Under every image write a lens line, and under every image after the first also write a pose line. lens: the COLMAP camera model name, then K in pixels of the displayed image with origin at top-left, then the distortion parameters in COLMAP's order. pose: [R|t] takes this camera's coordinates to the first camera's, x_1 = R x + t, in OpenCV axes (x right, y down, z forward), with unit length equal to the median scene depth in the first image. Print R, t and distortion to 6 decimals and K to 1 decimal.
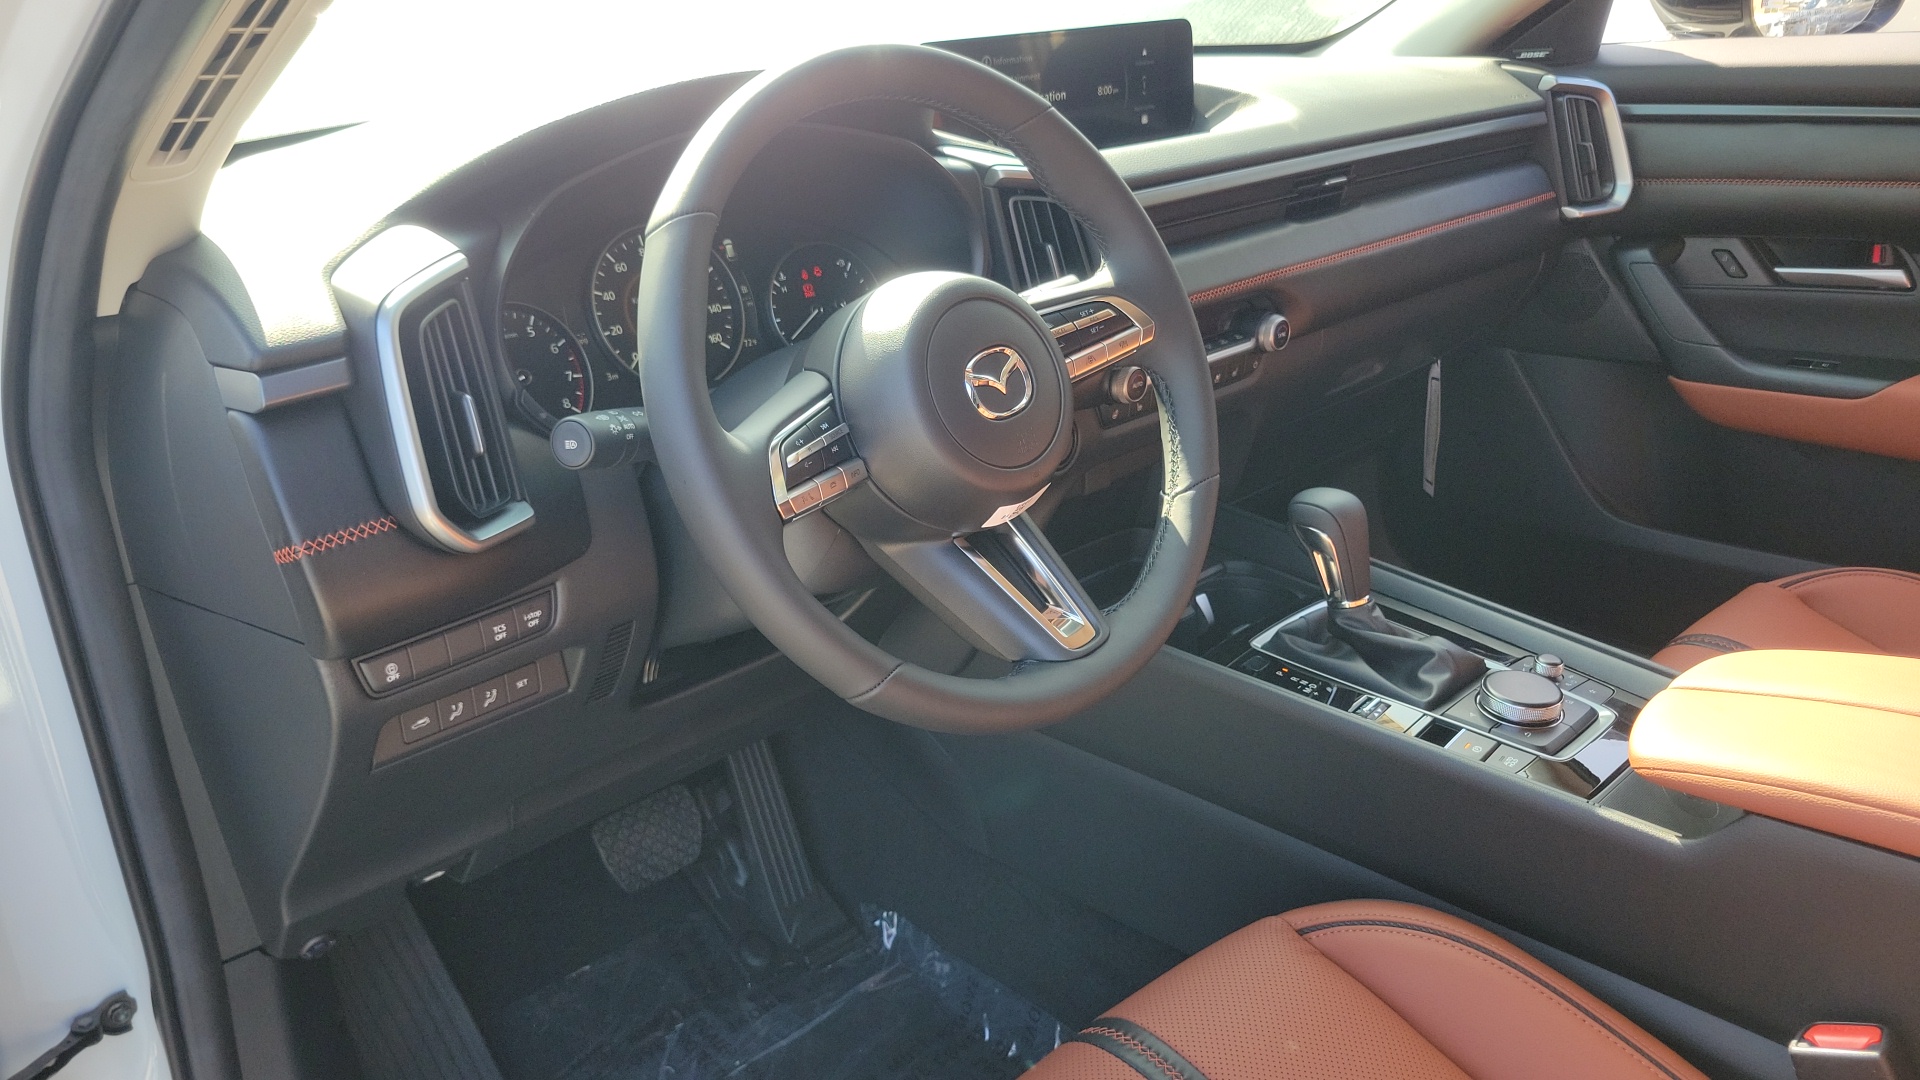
lens RADIAL K [[1478.9, 0, 965.6], [0, 1478.9, 524.6], [0, 0, 1]] dist [0.027522, -0.024237]
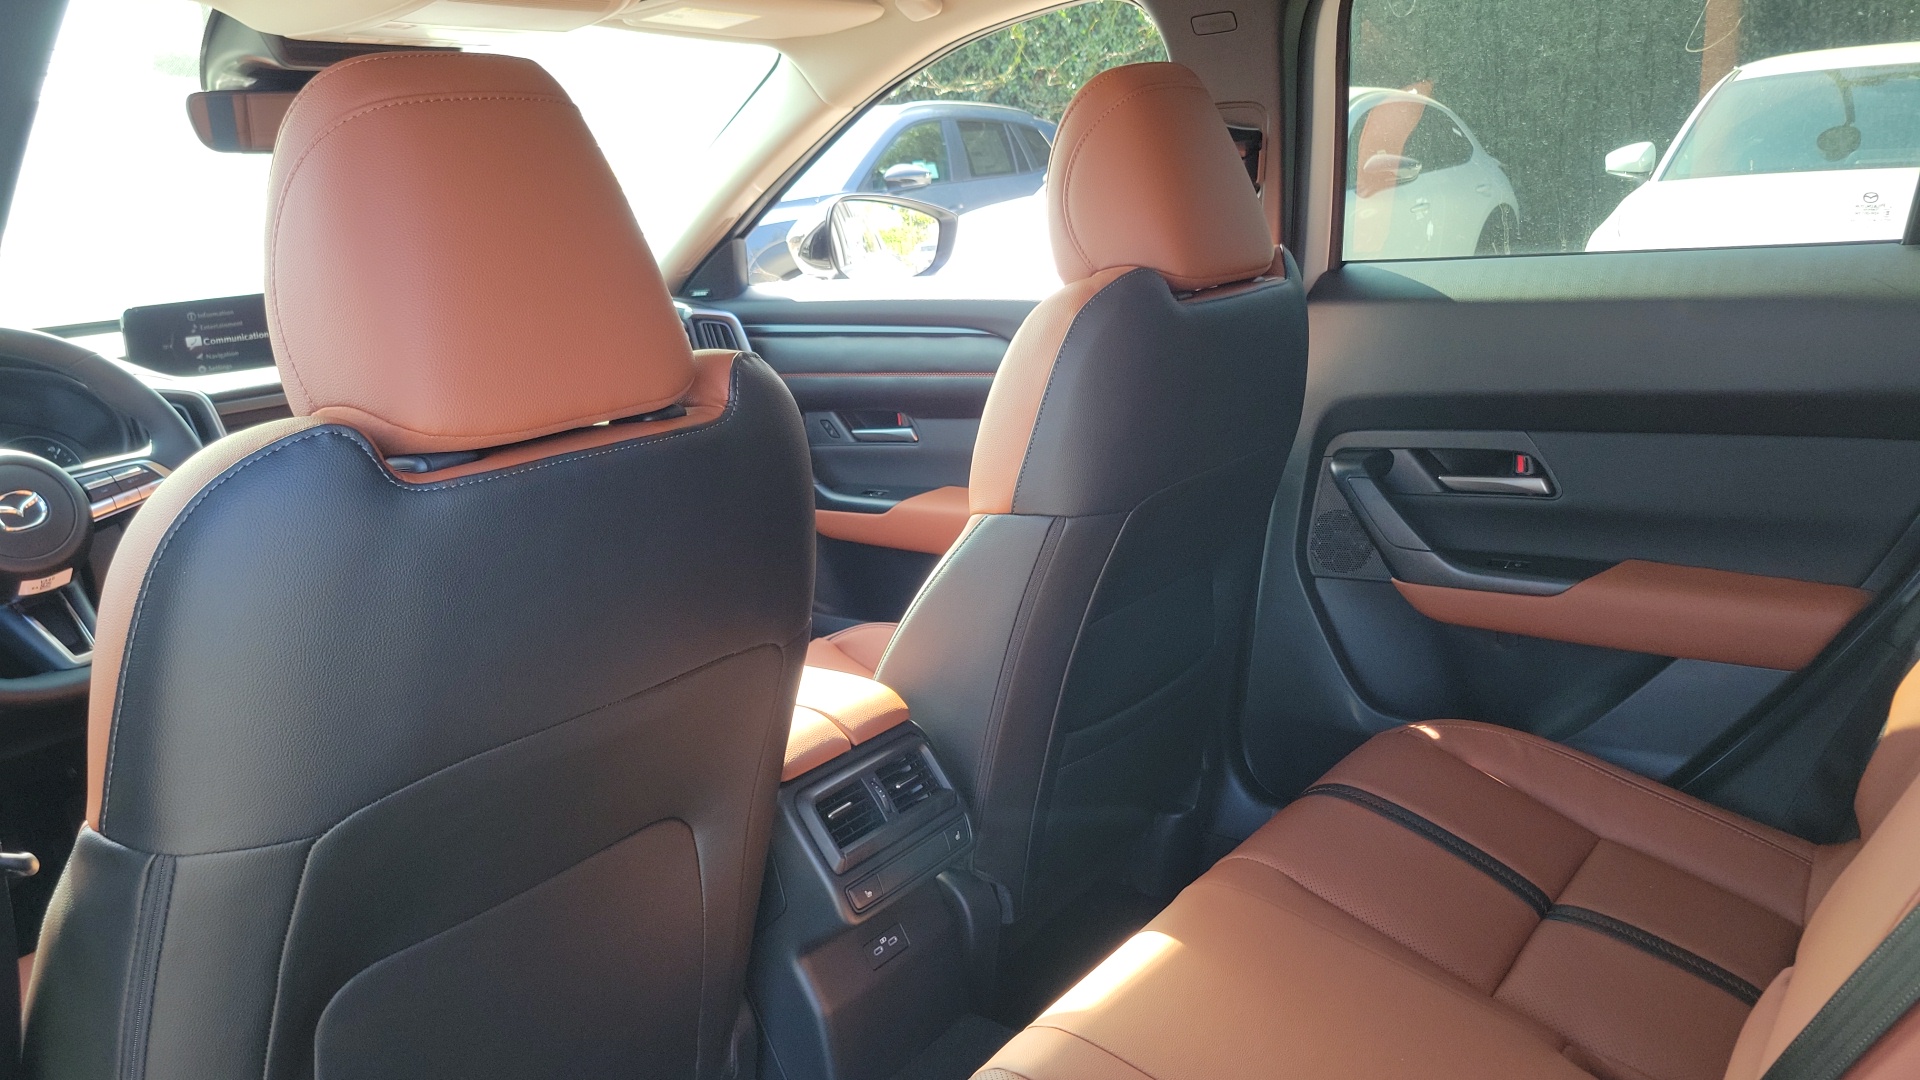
lens RADIAL K [[1478.9, 0, 996.7], [0, 1478.9, 540.5], [0, 0, 1]] dist [0.027522, -0.024237]
pose [[0.989267, -0.048645, 0.137785, 0.671766], [0.063959, 0.991983, -0.108989, 0.149524], [-0.131379, 0.116632, 0.984447, -0.645685]]
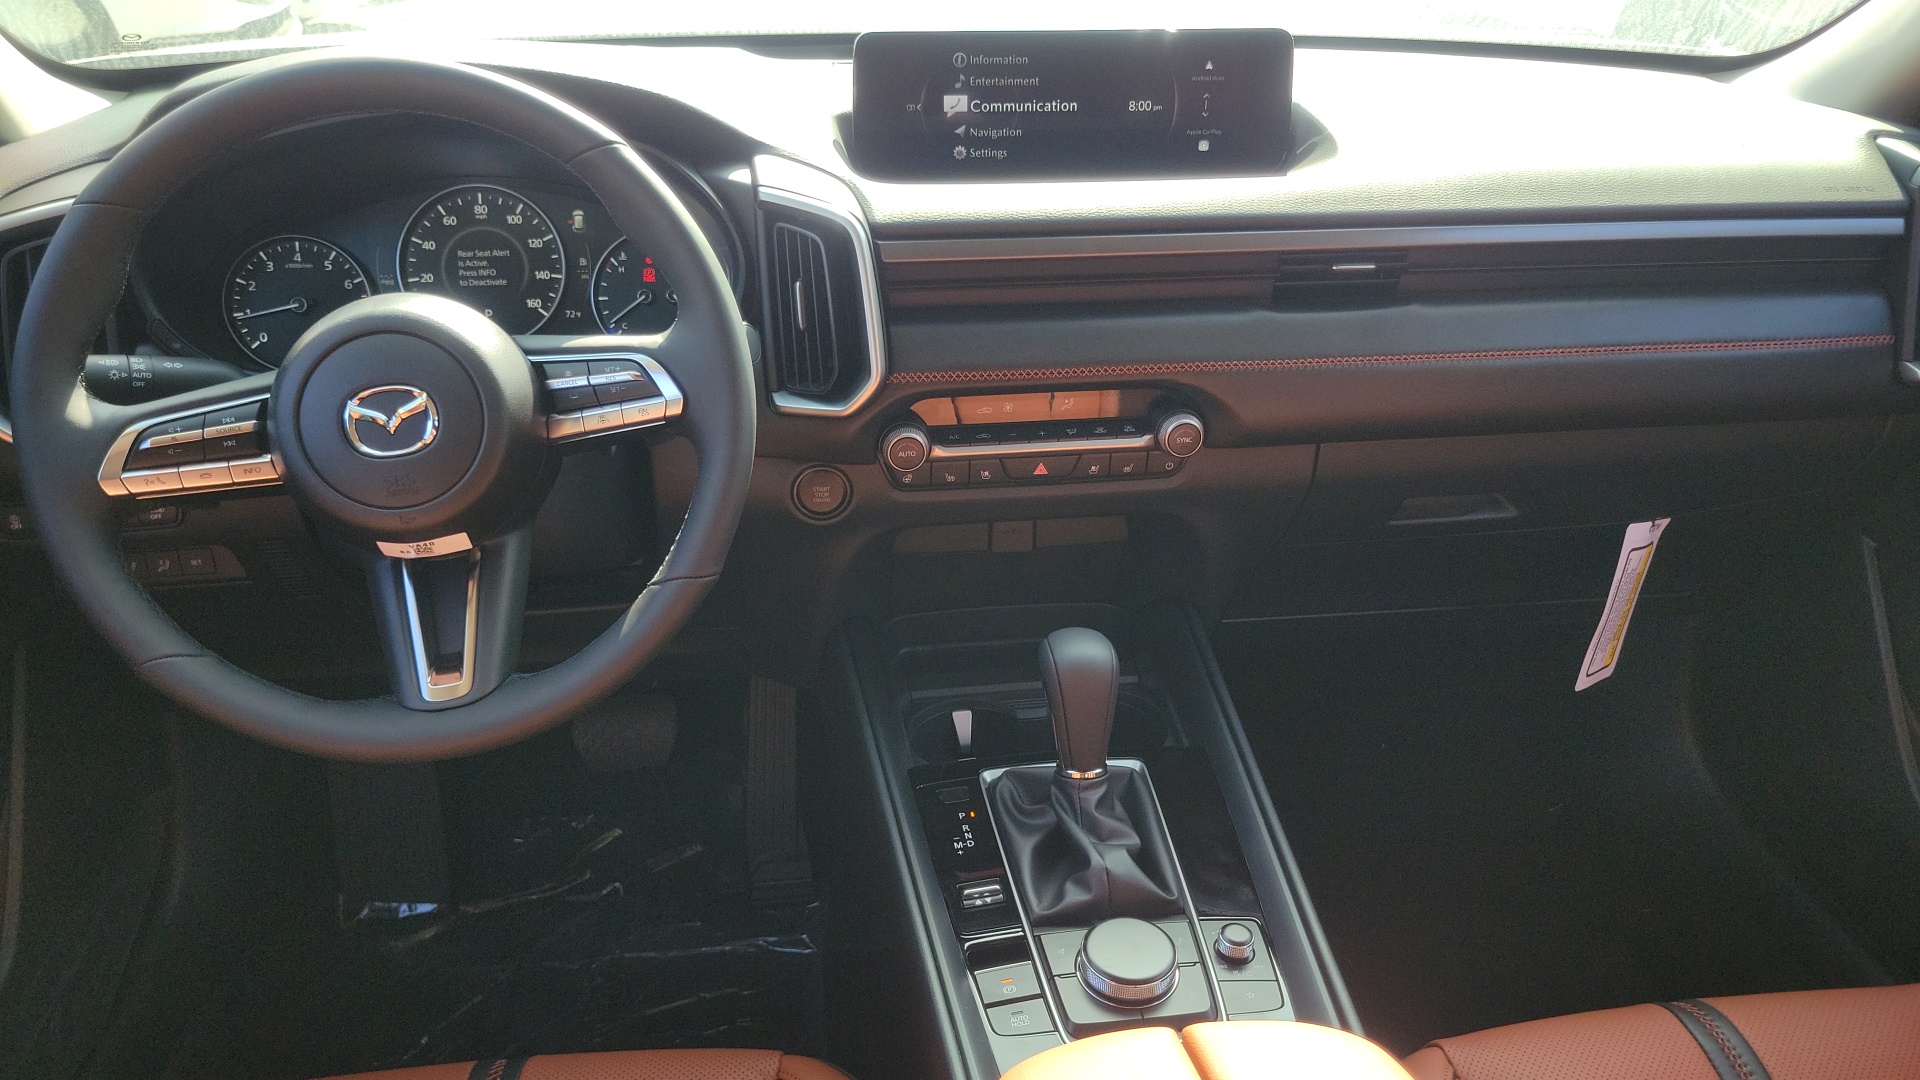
lens RADIAL K [[1478.9, 0, 980.4], [0, 1478.9, 554.6], [0, 0, 1]] dist [0.027522, -0.024237]
pose [[0.798183, 0.303960, -0.520108, 0.639270], [-0.248836, 0.952631, 0.174858, -0.205164], [0.548621, -0.010147, 0.836010, 0.278986]]
